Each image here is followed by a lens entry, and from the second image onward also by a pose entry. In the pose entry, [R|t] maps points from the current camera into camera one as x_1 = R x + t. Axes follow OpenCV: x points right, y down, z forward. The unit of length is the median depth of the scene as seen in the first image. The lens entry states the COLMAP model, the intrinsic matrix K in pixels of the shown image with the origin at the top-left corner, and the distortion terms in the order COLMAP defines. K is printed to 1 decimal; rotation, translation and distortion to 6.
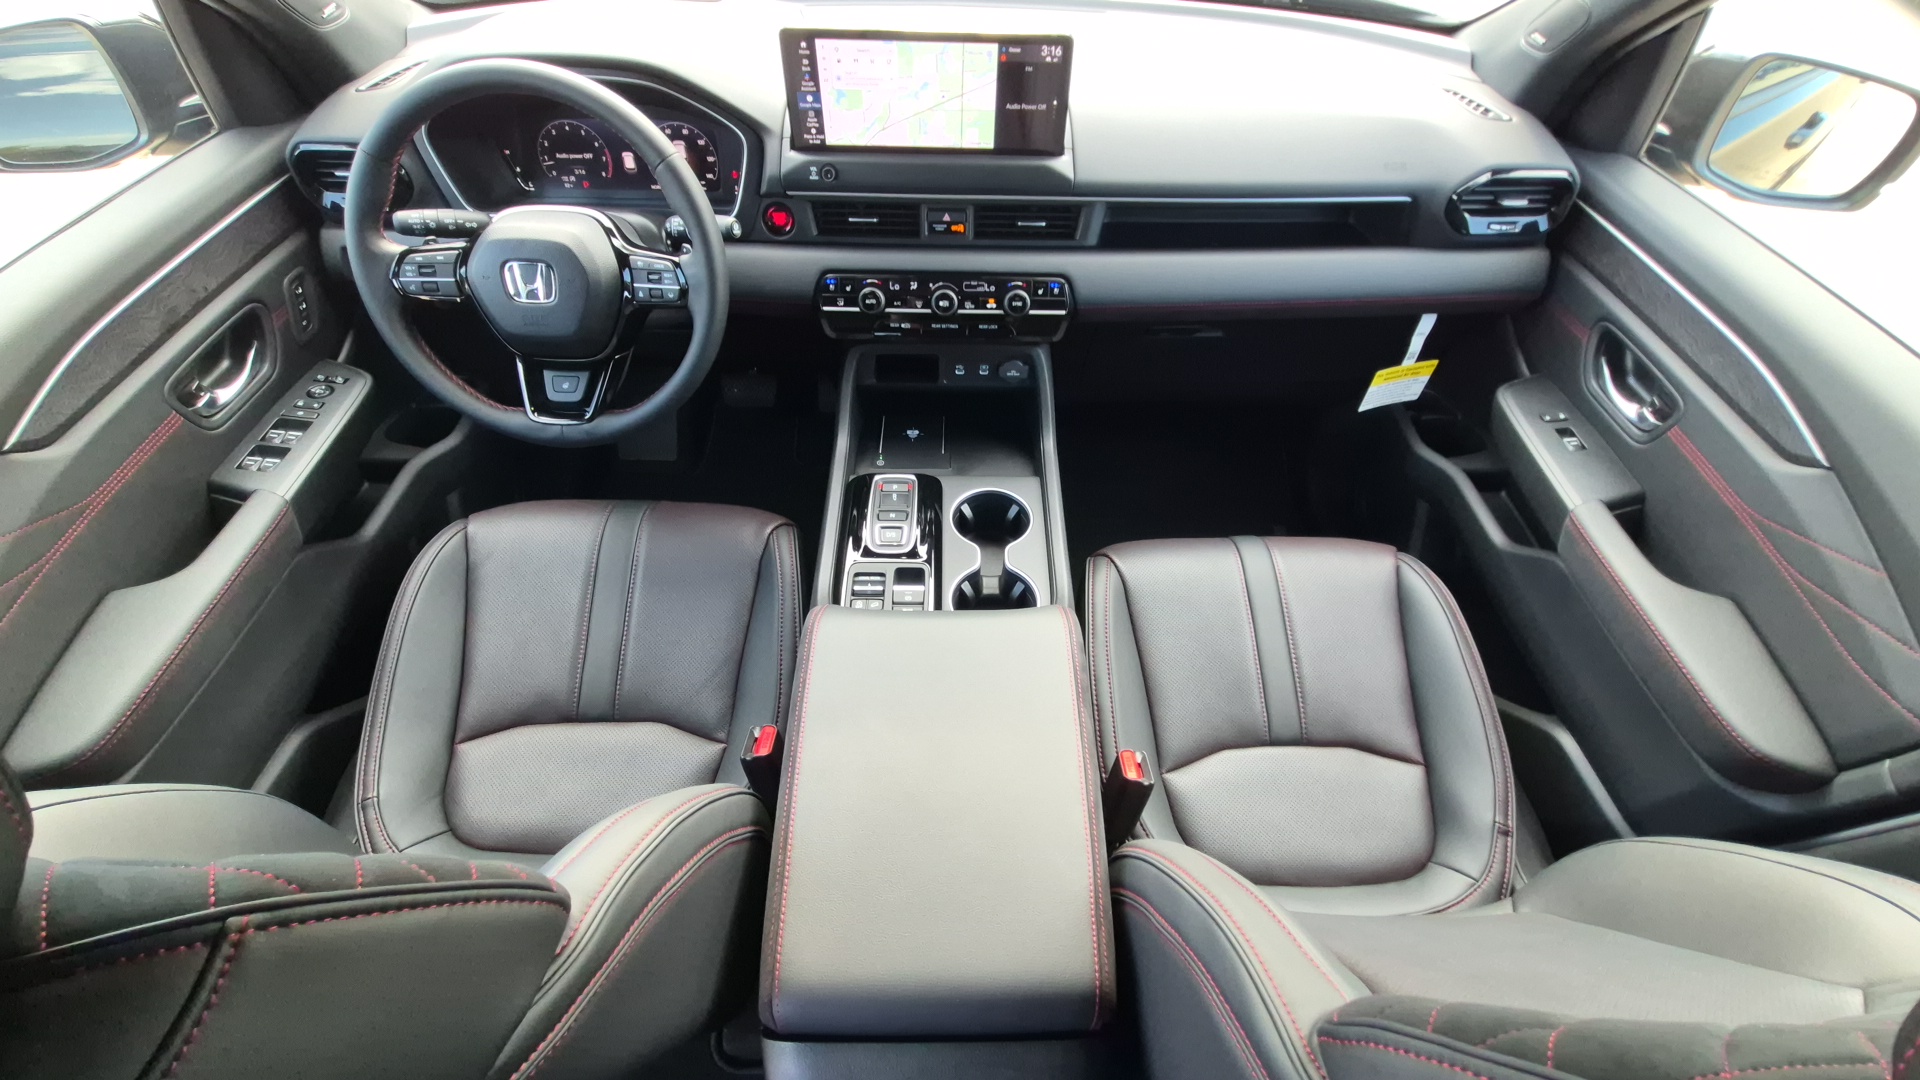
lens RADIAL K [[798.6, 0, 971.6], [0, 798.6, 537.3], [0, 0, 1]] dist [-0.010412, -0.002145]
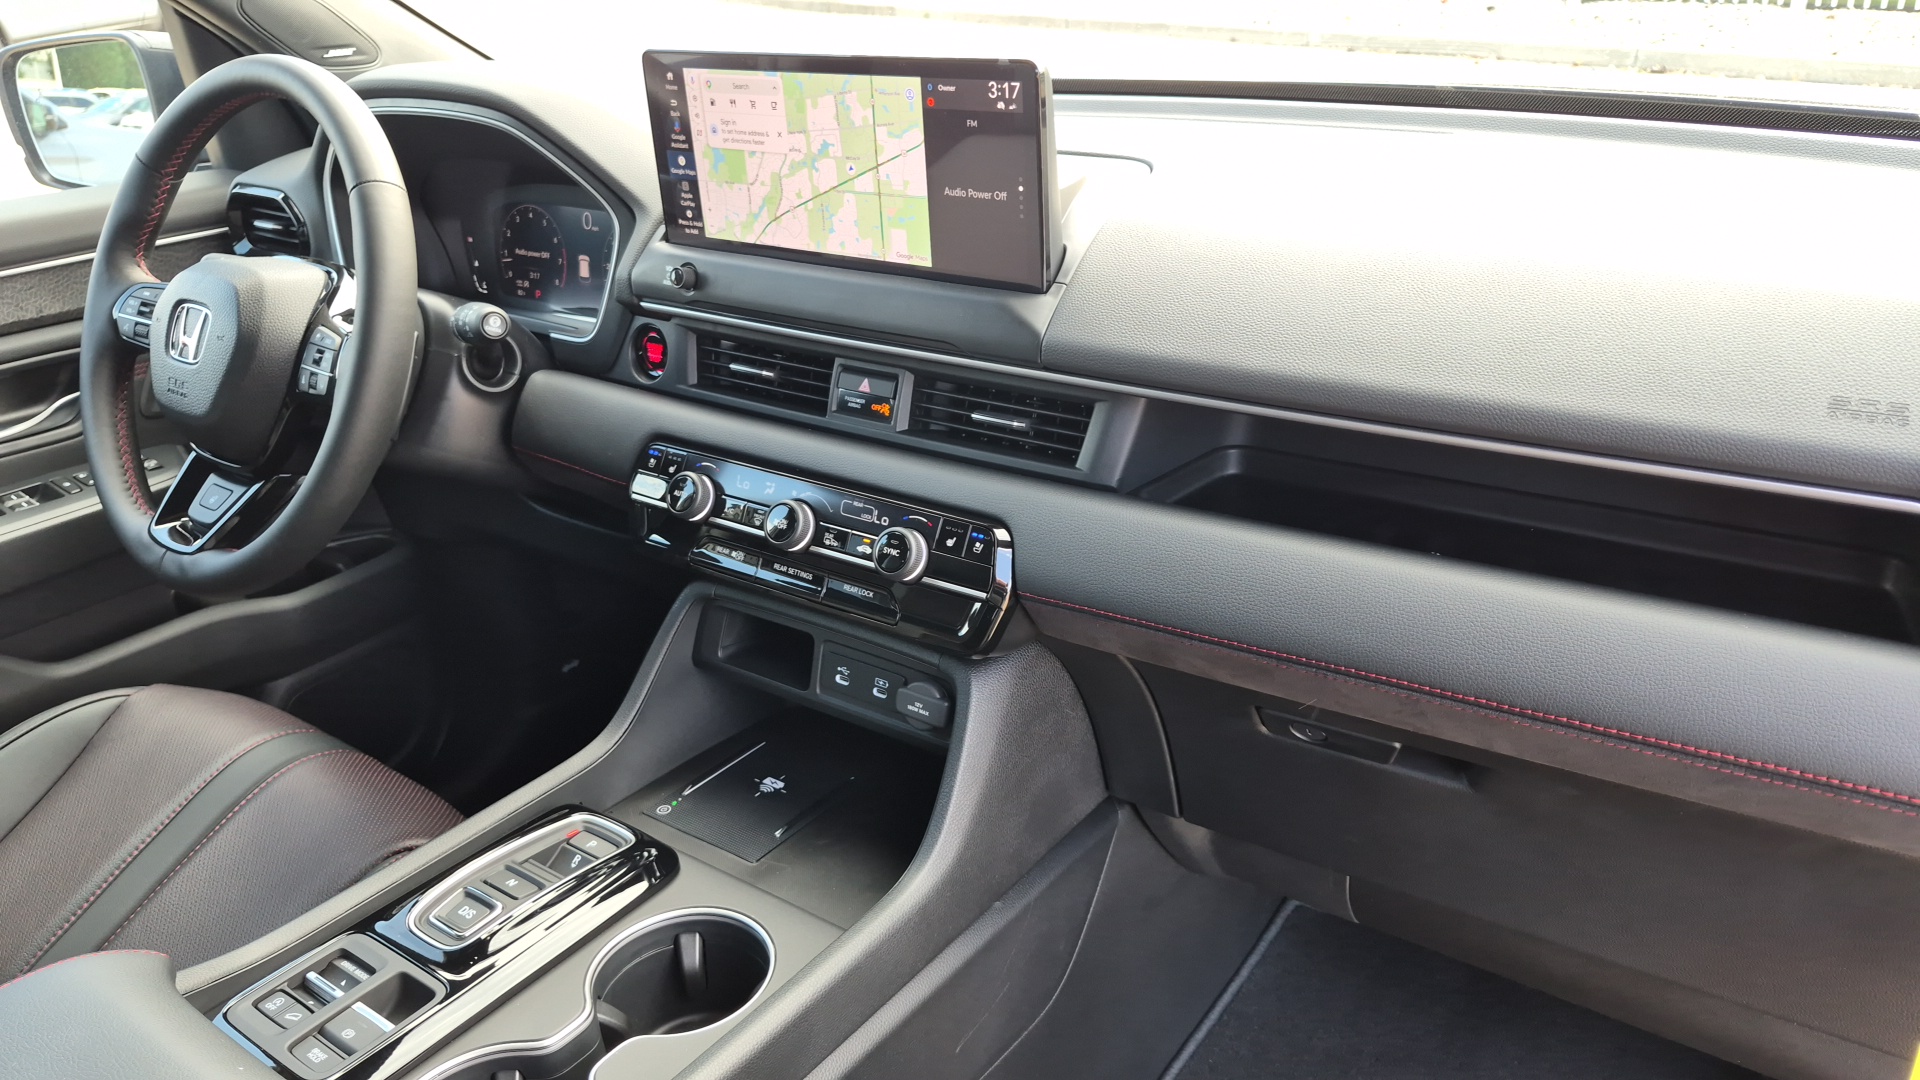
lens RADIAL K [[1327.2, 0, 966.5], [0, 1327.2, 538.6], [0, 0, 1]] dist [0.053700, -0.014642]
pose [[0.808715, 0.192676, -0.555748, 0.563506], [-0.403639, 0.869044, -0.286074, -0.091550], [0.427850, 0.455673, 0.780580, 0.405170]]
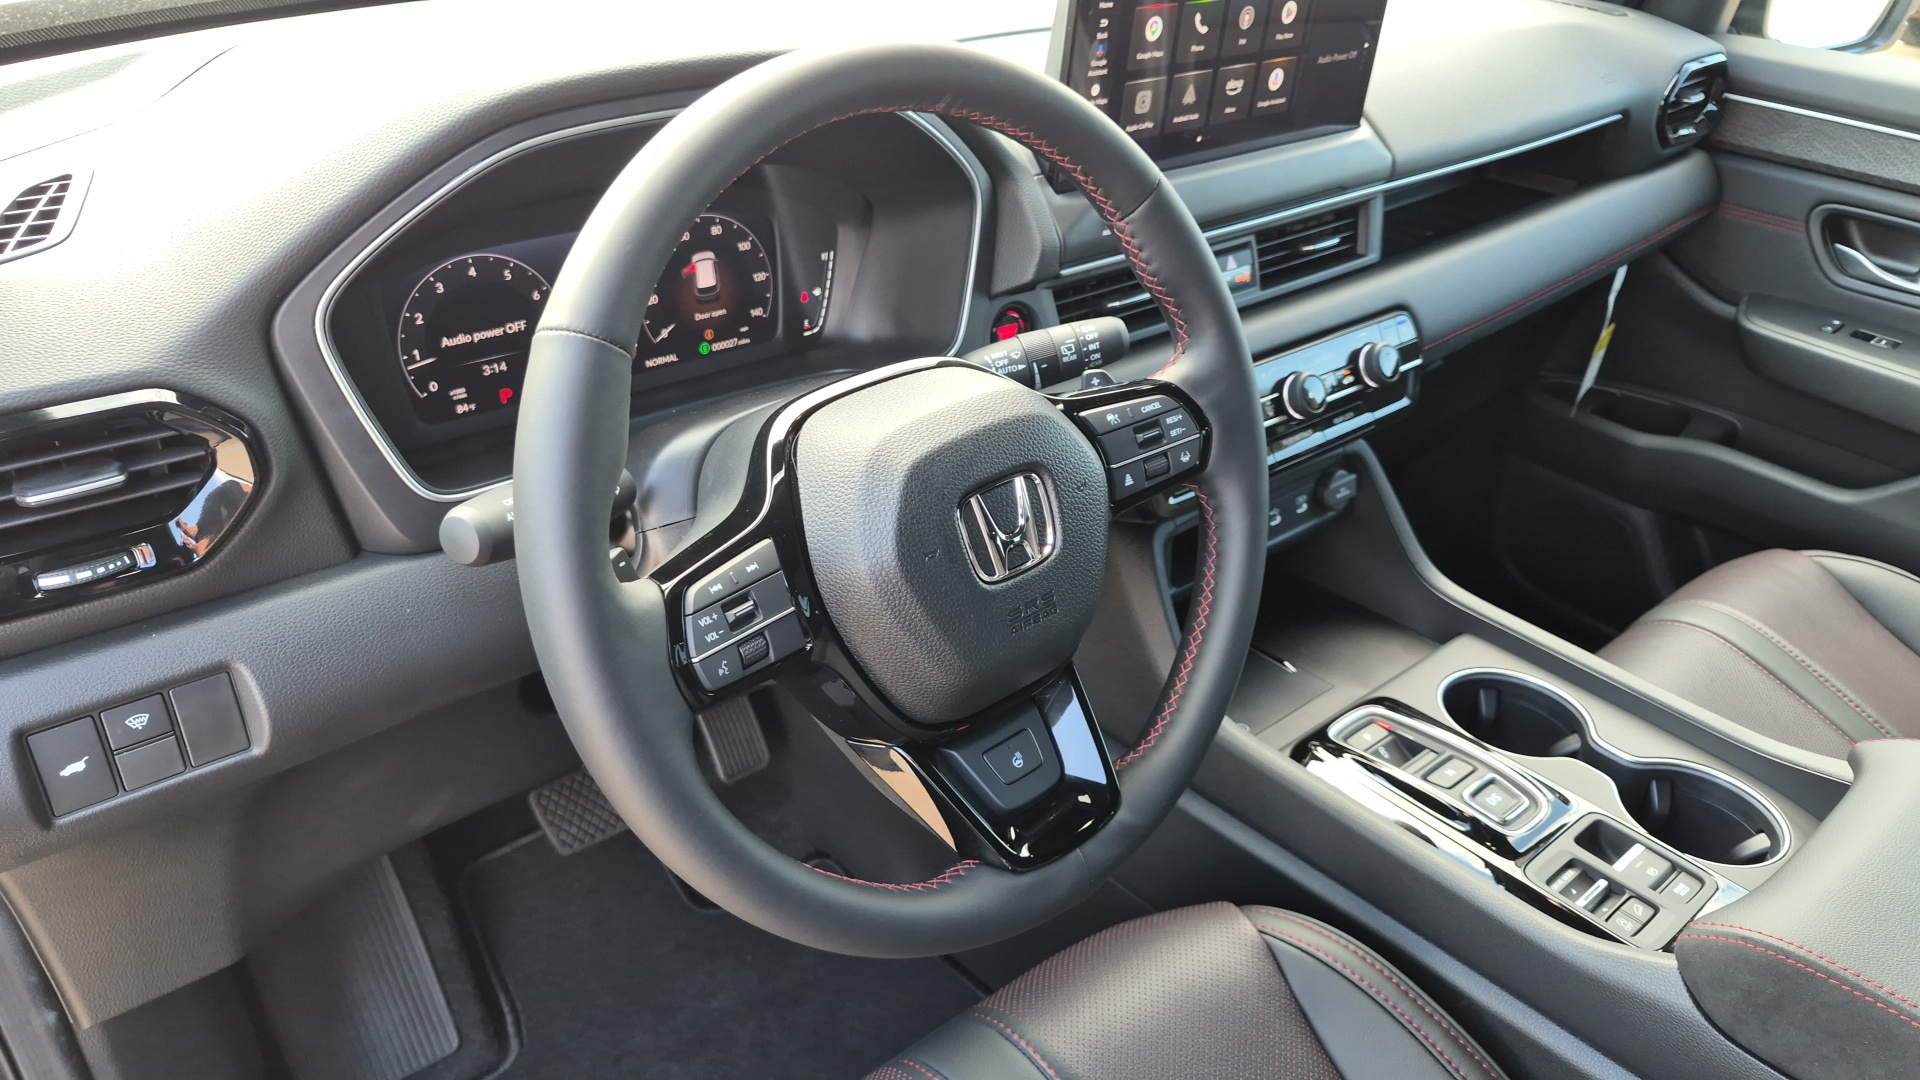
lens RADIAL K [[1327.2, 0, 952.9], [0, 1327.2, 559.3], [0, 0, 1]] dist [0.053700, -0.014642]
pose [[0.763710, -0.324228, 0.558232, -0.826370], [0.457099, 0.882215, -0.112950, -0.207667], [-0.455859, 0.341428, 0.821961, 0.397177]]
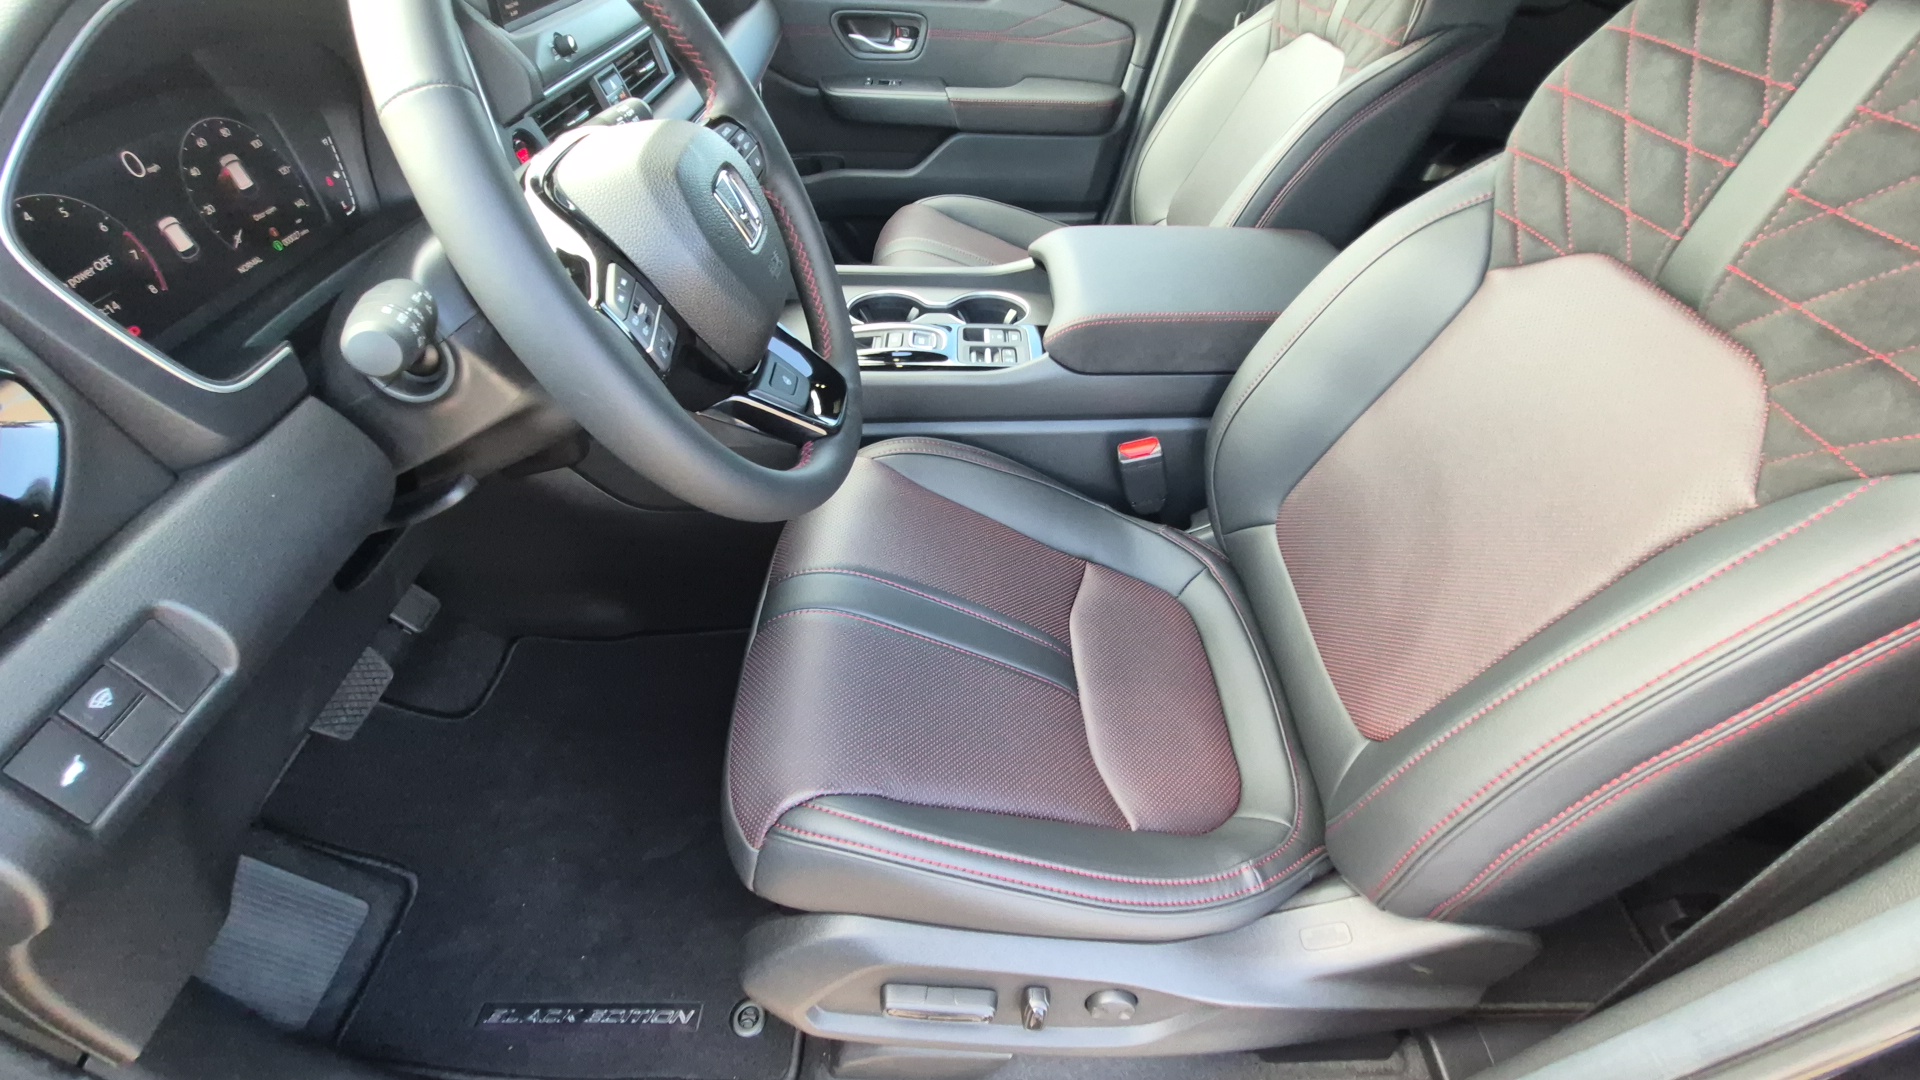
lens RADIAL K [[798.6, 0, 958.2], [0, 798.6, 529.5], [0, 0, 1]] dist [-0.010412, -0.002145]
pose [[0.018520, -0.682844, 0.730329, -0.975151], [0.726416, 0.511102, 0.459451, -0.301373], [-0.687006, 0.522013, 0.505494, 0.618159]]
